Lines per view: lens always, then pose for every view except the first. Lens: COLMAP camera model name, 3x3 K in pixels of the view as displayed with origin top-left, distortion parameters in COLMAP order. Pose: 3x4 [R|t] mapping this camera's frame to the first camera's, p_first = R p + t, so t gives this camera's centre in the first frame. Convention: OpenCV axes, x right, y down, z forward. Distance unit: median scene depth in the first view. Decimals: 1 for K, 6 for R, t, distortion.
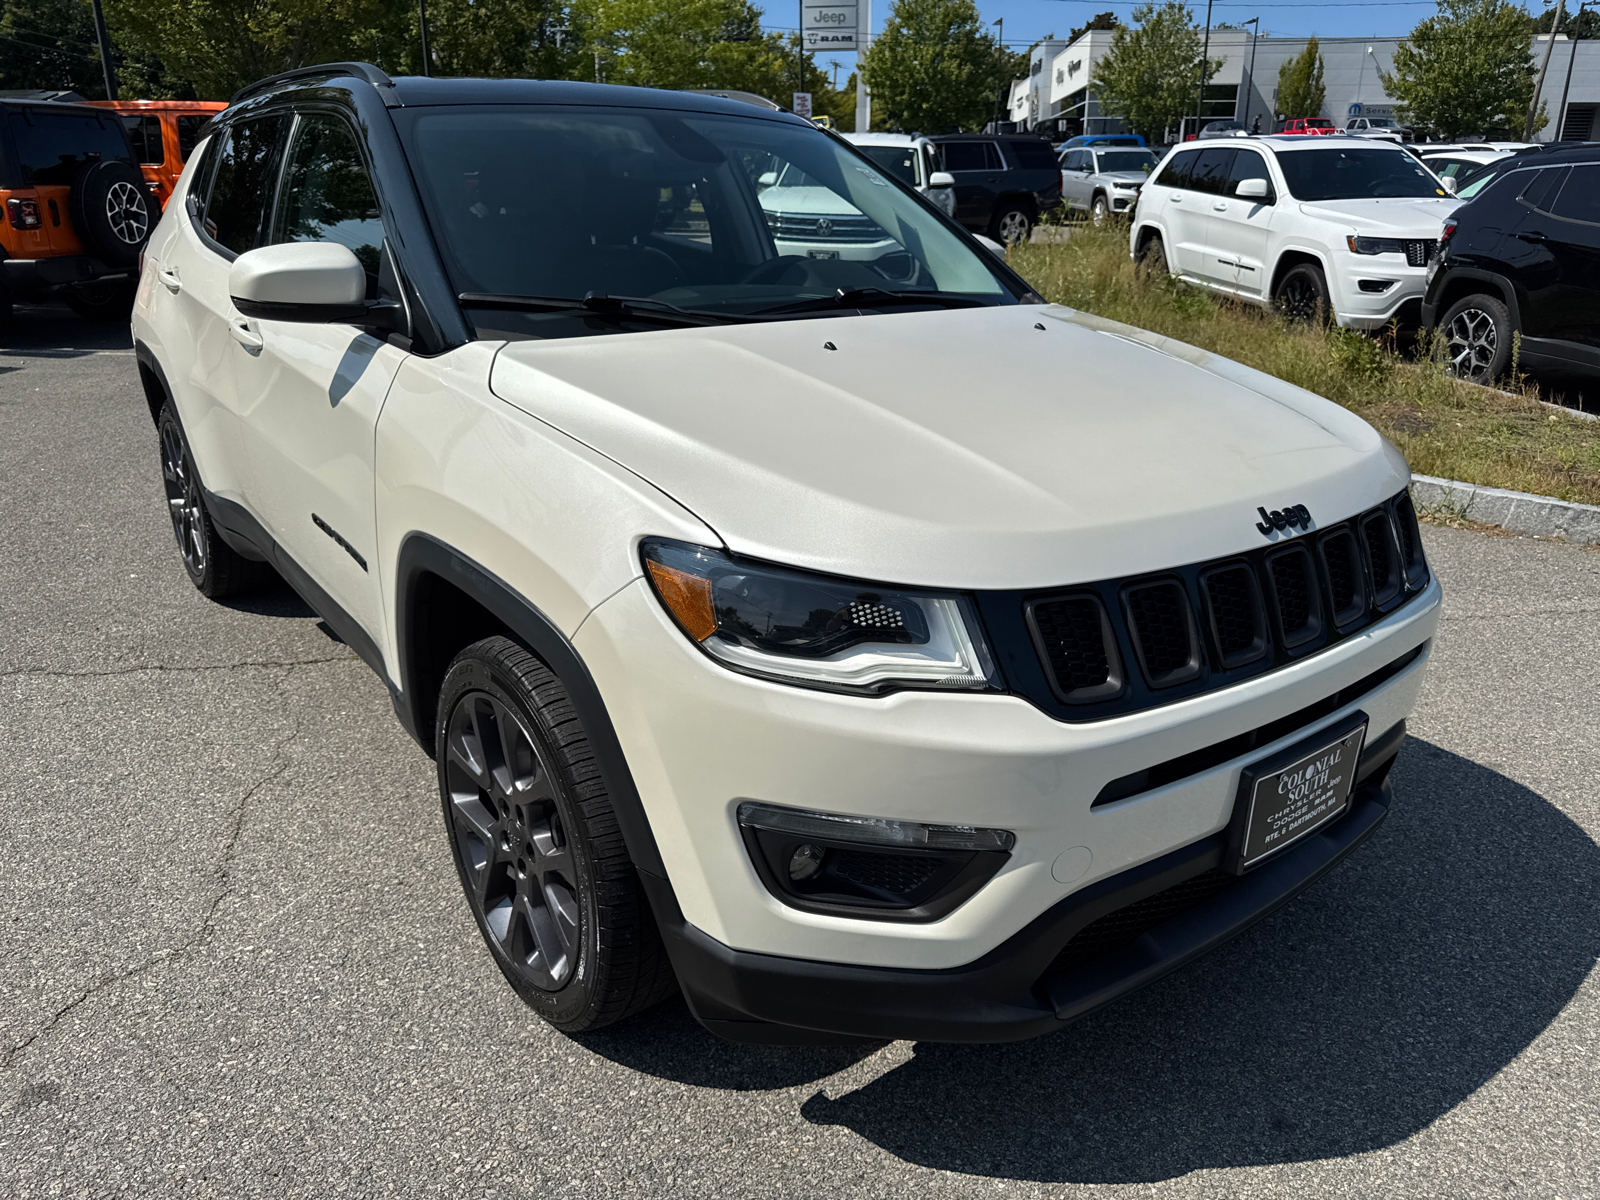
lens RADIAL K [[1163.1, 0, 835.3], [0, 1163.1, 611.5], [0, 0, 1]] dist [0.021854, -0.023207]
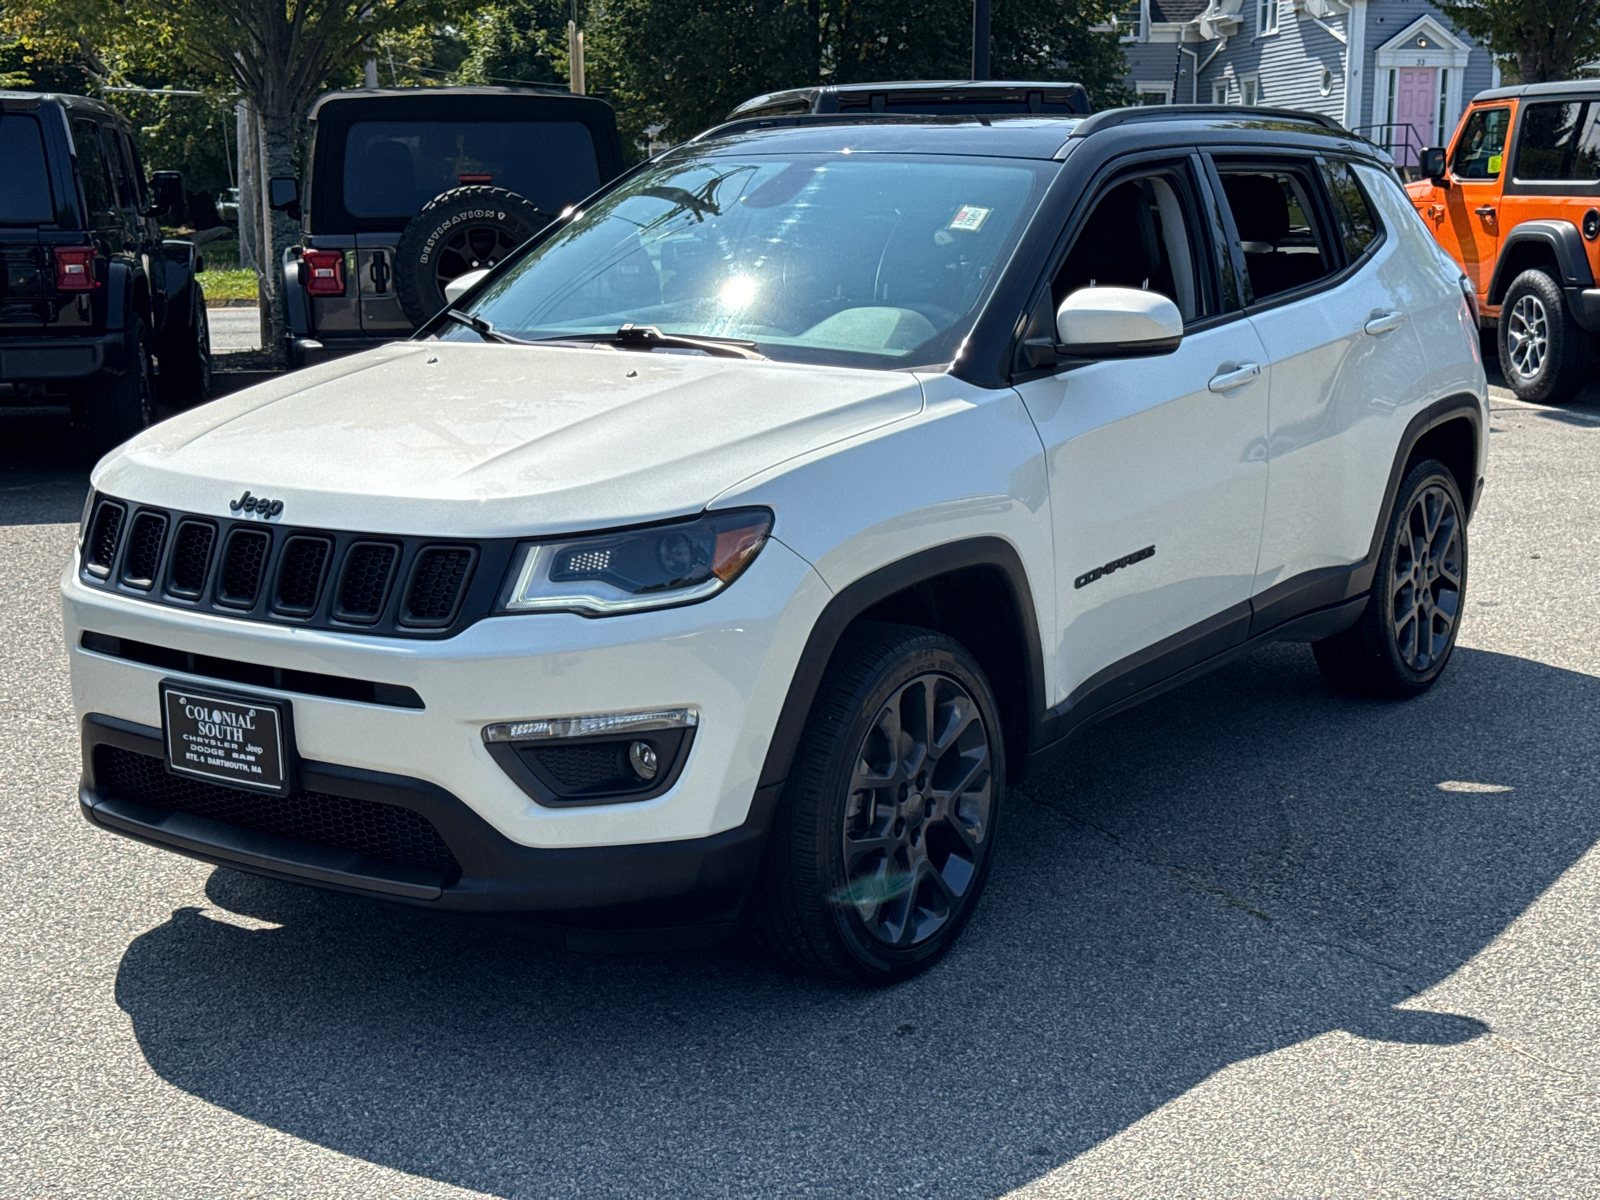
lens RADIAL K [[2291.6, 0, 803.1], [0, 2291.6, 590.0], [0, 0, 1]] dist [0.107049, 0.000000]
pose [[0.271741, 0.160455, -0.948900, 2.706700], [-0.318608, 0.945399, 0.068622, -0.326662], [0.908100, 0.283680, 0.308026, 0.766452]]
